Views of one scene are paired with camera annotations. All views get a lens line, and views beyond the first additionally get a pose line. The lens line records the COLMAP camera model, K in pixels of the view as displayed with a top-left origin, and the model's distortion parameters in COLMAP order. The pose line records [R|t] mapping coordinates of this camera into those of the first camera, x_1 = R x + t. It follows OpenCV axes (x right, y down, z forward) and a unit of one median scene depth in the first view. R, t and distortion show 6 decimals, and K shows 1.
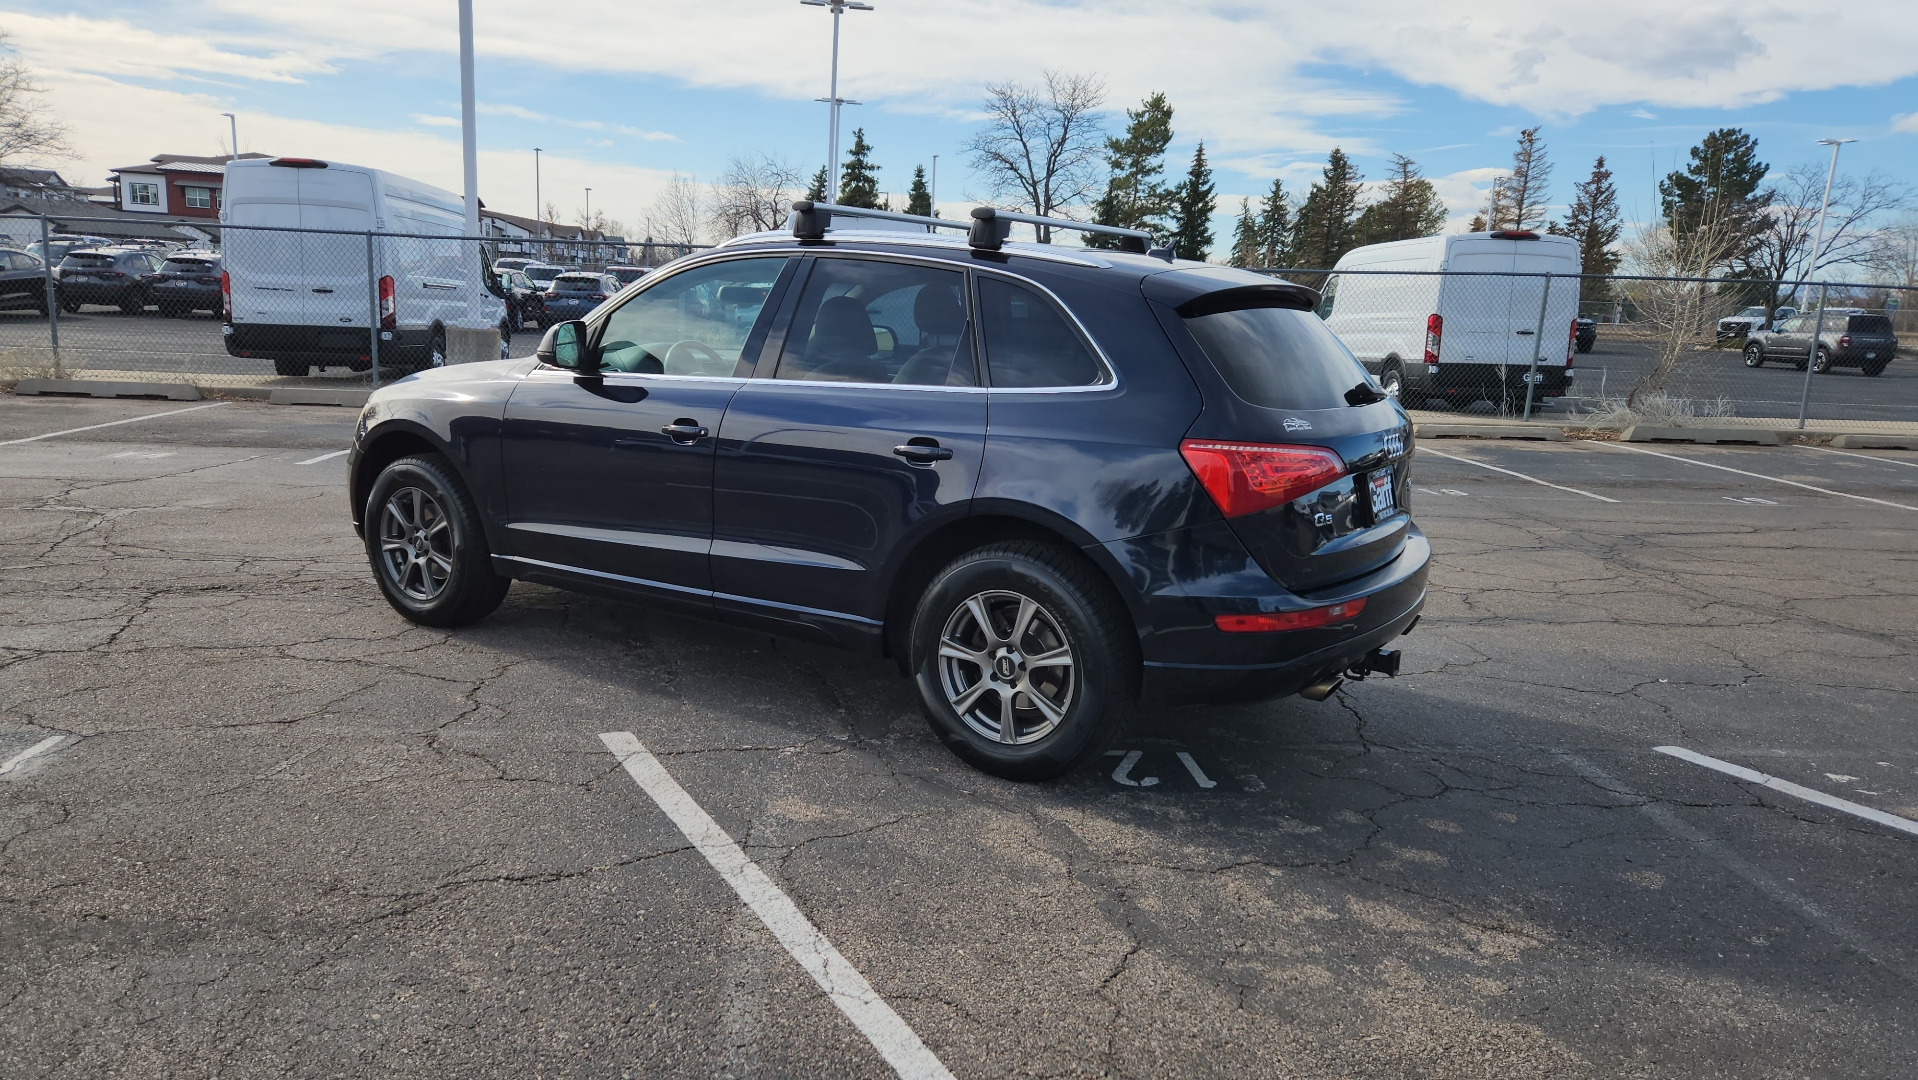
lens RADIAL K [[1280.0, 0, 923.2], [0, 1280.0, 571.3], [0, 0, 1]] dist [0.073617, -0.058049]
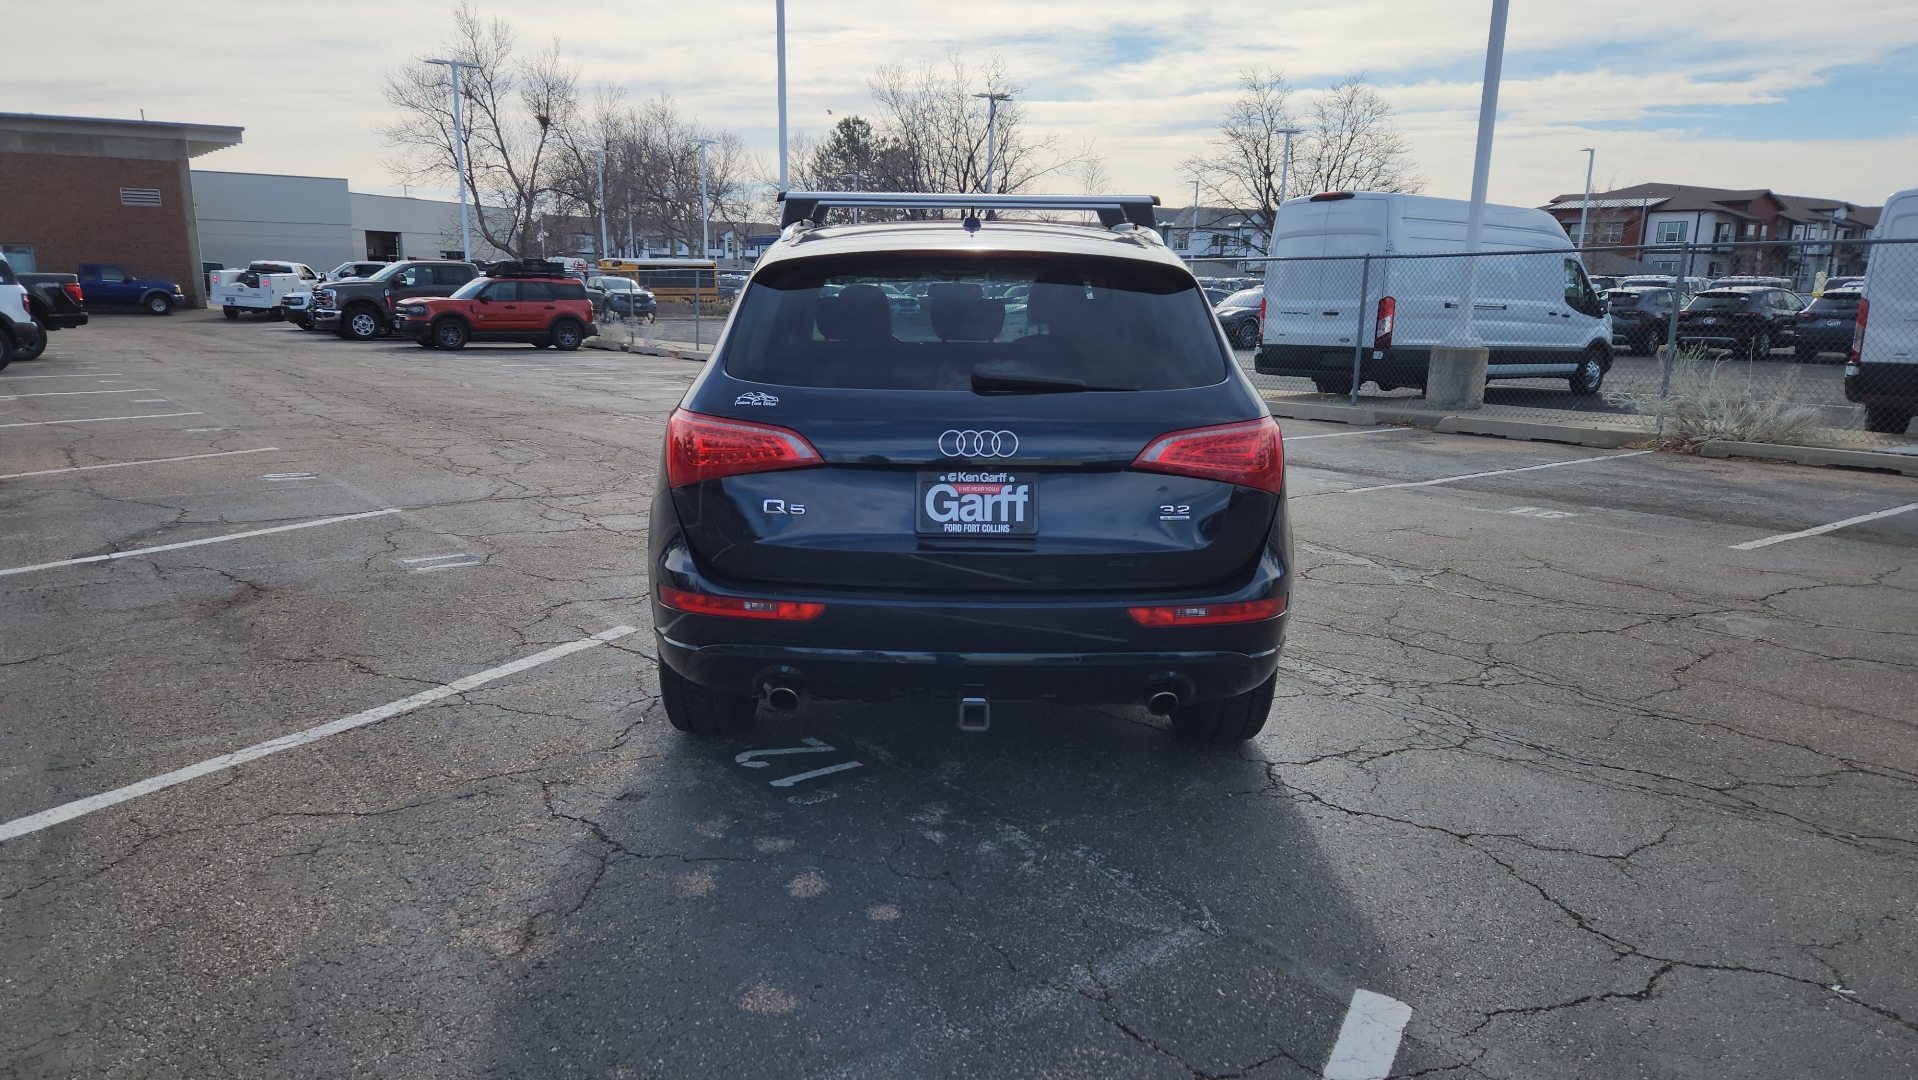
lens RADIAL K [[1280.0, 0, 922.4], [0, 1280.0, 563.9], [0, 0, 1]] dist [0.073617, -0.058049]
pose [[0.549623, 0.142879, -0.823104, 0.062543], [-0.167800, 0.984068, 0.058773, -0.004002], [0.818388, 0.105814, 0.564841, 0.032628]]
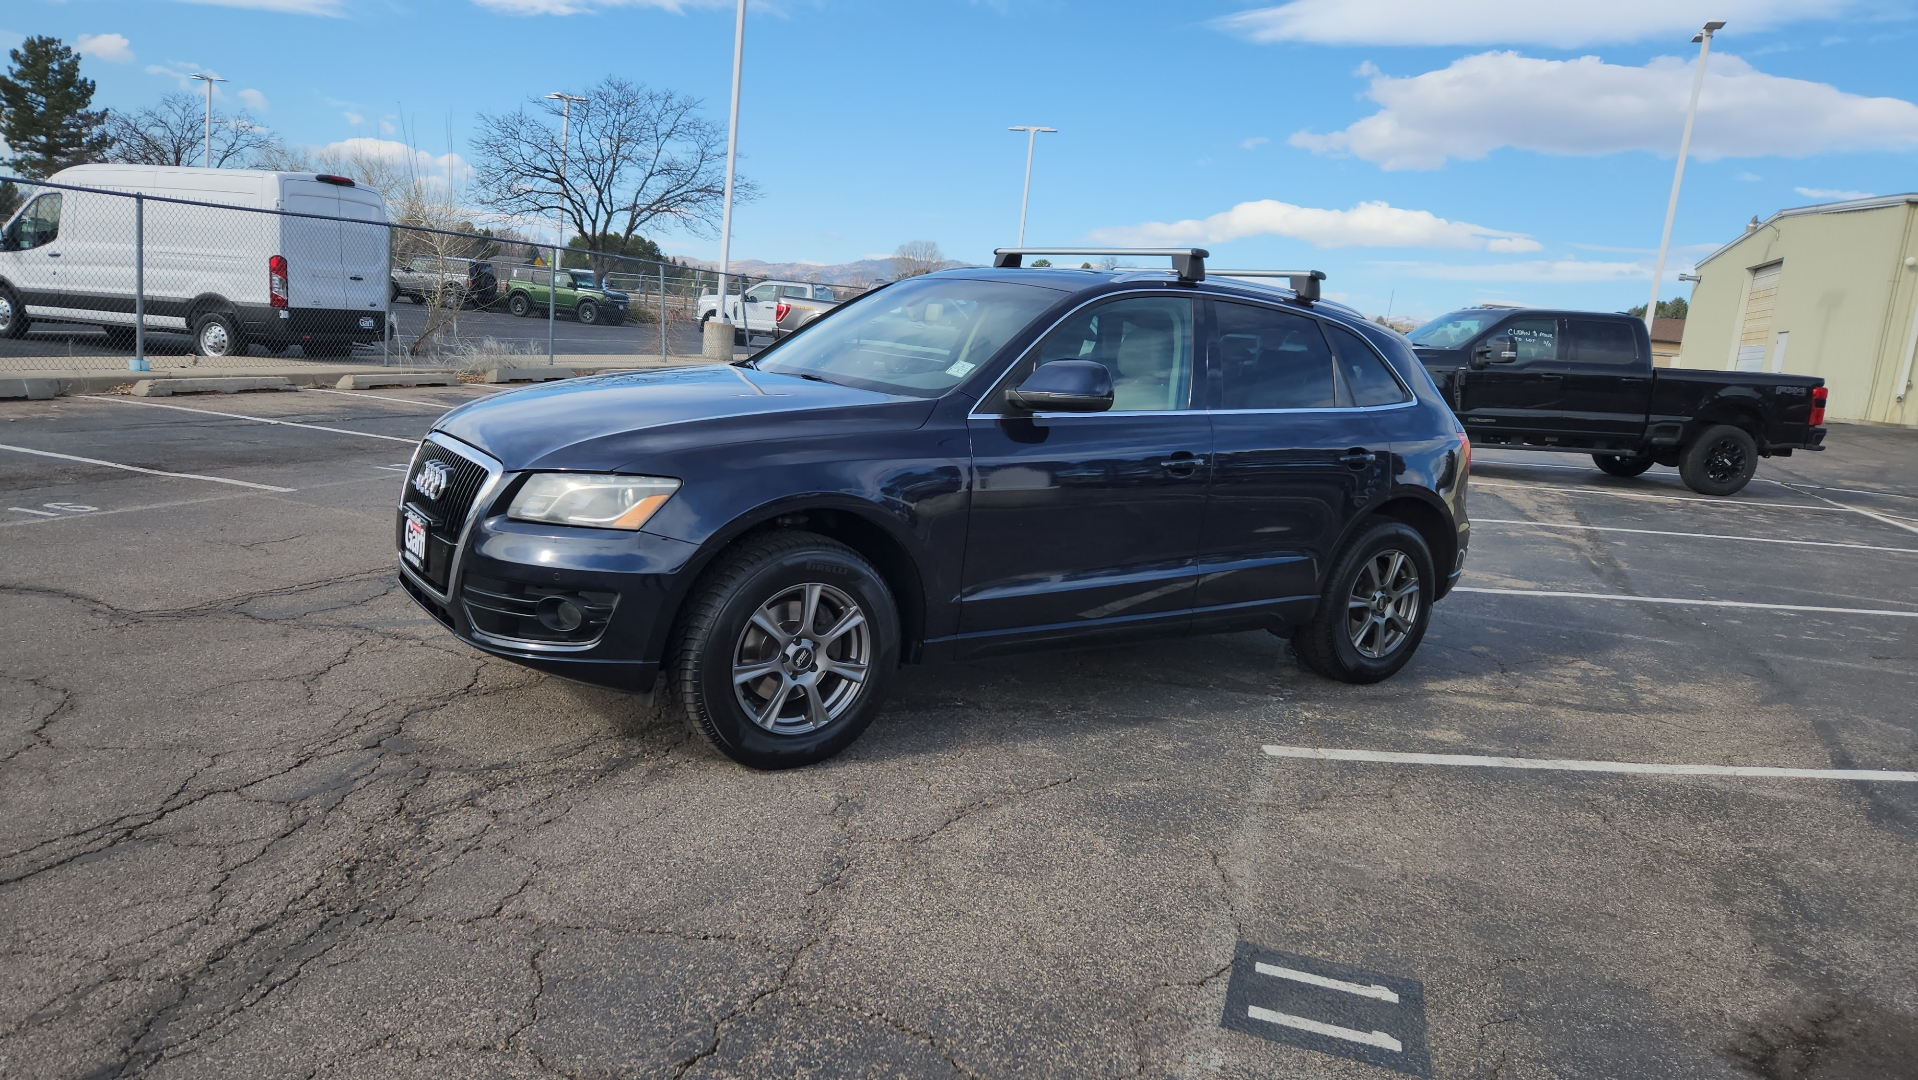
lens RADIAL K [[1280.0, 0, 931.2], [0, 1280.0, 533.4], [0, 0, 1]] dist [0.073617, -0.058049]
pose [[0.374983, -0.160567, 0.913020, -0.083515], [0.125507, 0.984611, 0.121610, -0.014025], [-0.918497, 0.068989, 0.389364, 0.053160]]
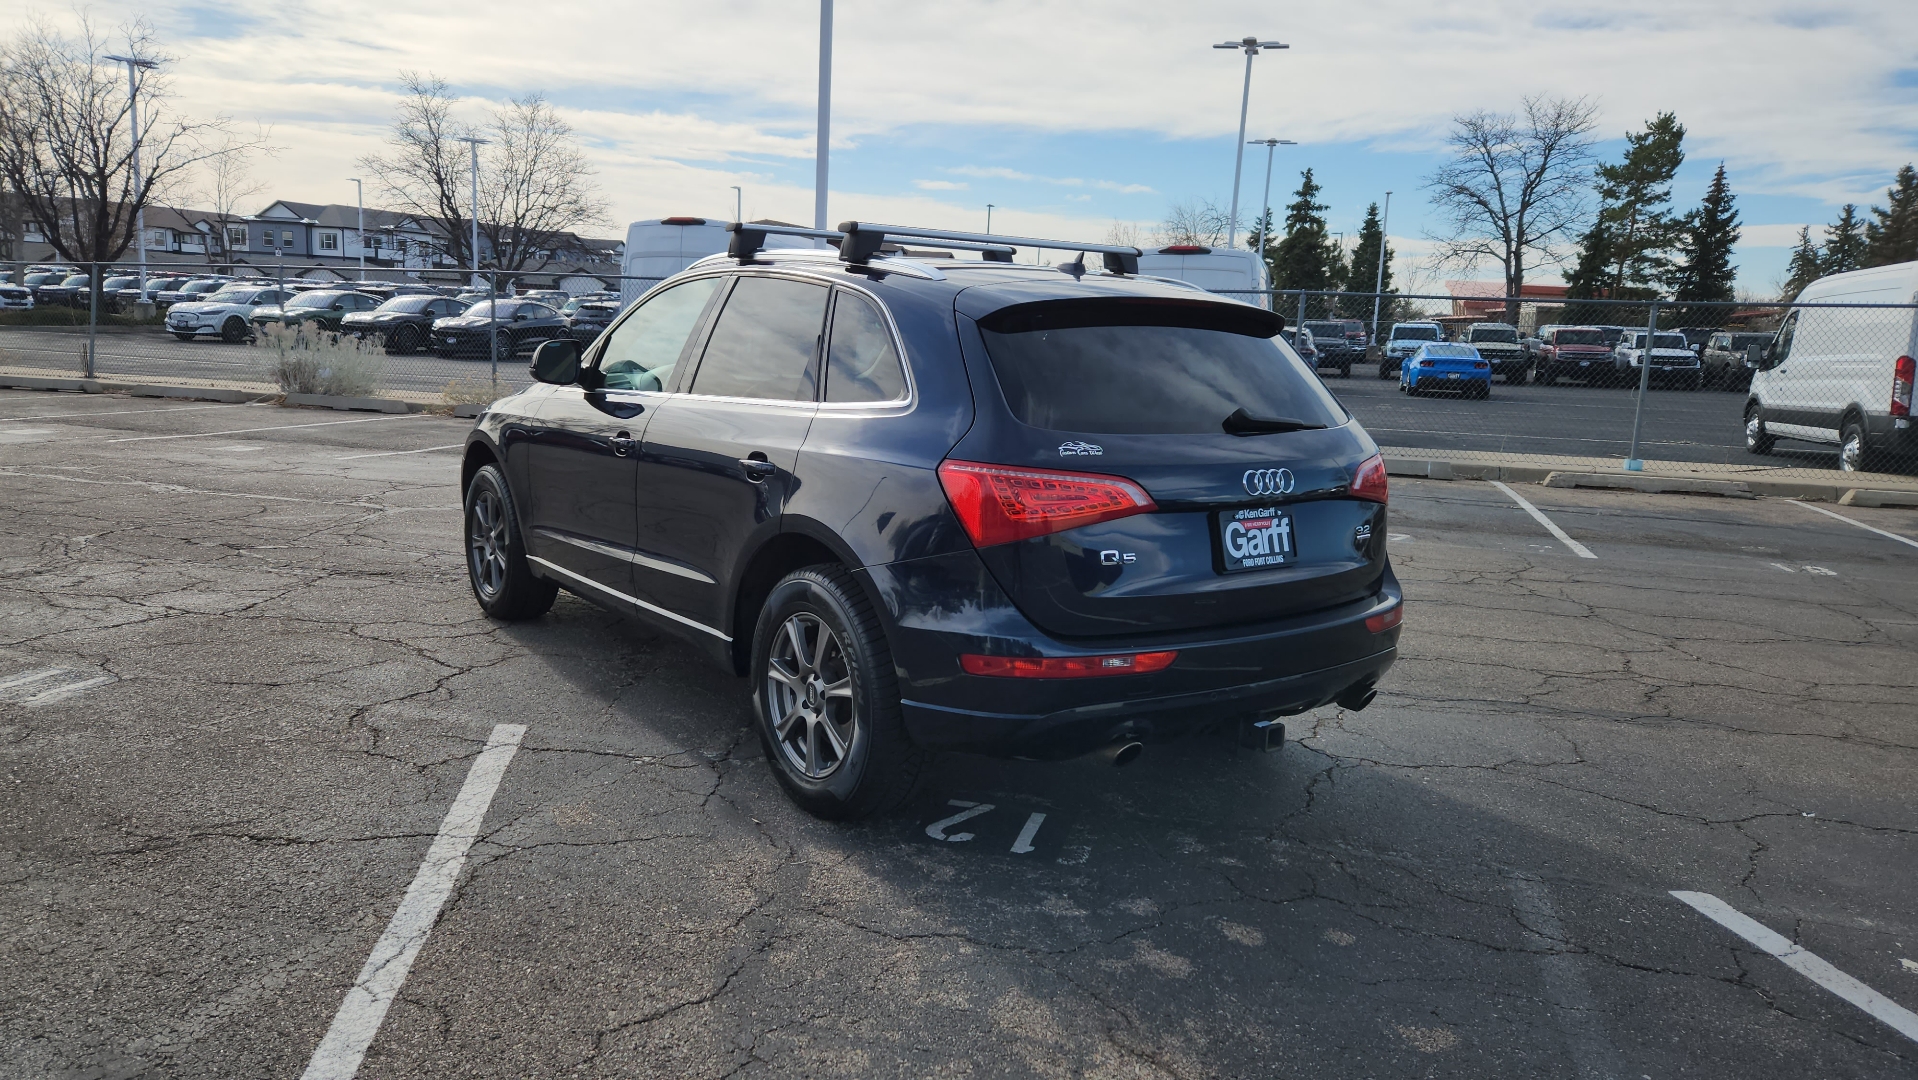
lens RADIAL K [[1280.0, 0, 910.8], [0, 1280.0, 533.7], [0, 0, 1]] dist [0.073617, -0.058049]
pose [[0.935299, 0.054904, -0.349572, 0.027310], [-0.076642, 0.995871, -0.048648, -0.000193], [0.345458, 0.072293, 0.935646, 0.007315]]
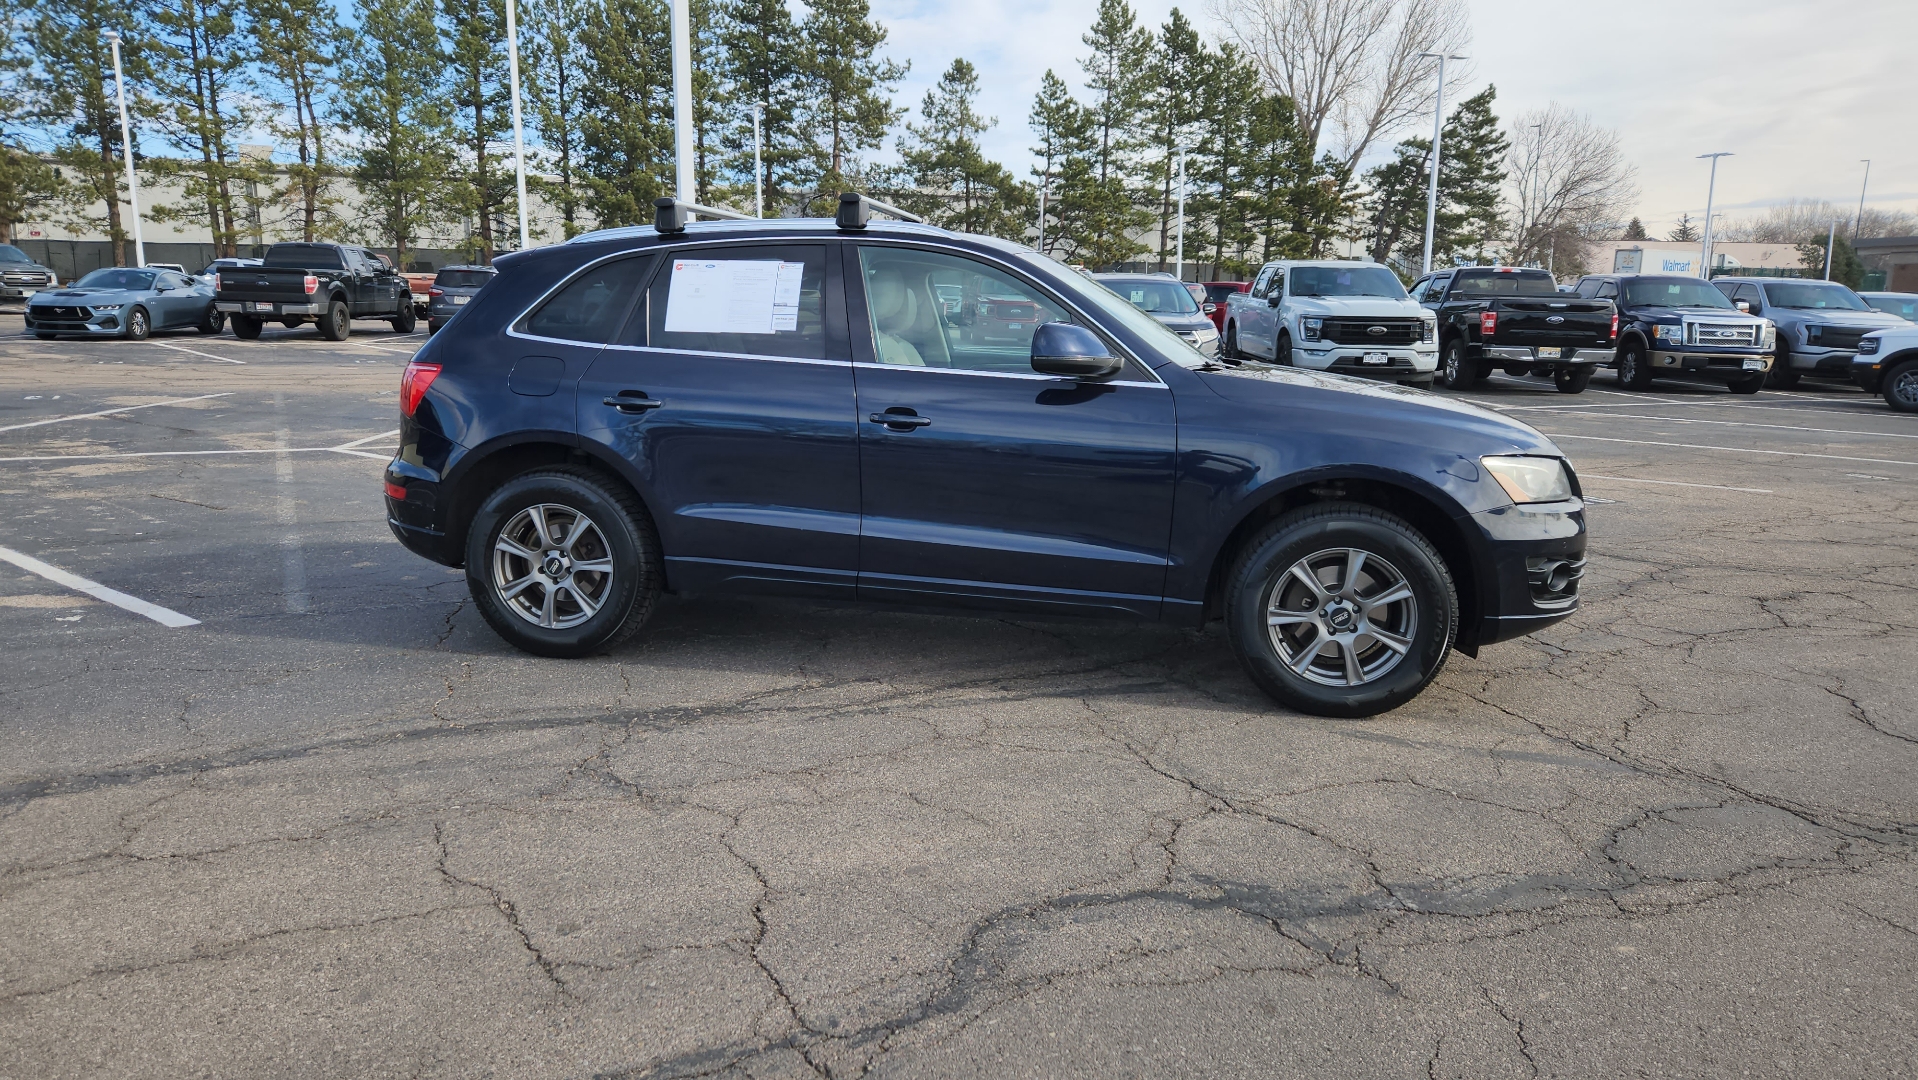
lens RADIAL K [[1280.0, 0, 918.7], [0, 1280.0, 536.0], [0, 0, 1]] dist [0.073617, -0.058049]
pose [[-0.919945, 0.014731, -0.391770, 0.028856], [-0.134539, 0.926747, 0.350769, -0.030107], [0.368239, 0.375397, -0.850574, 0.151733]]
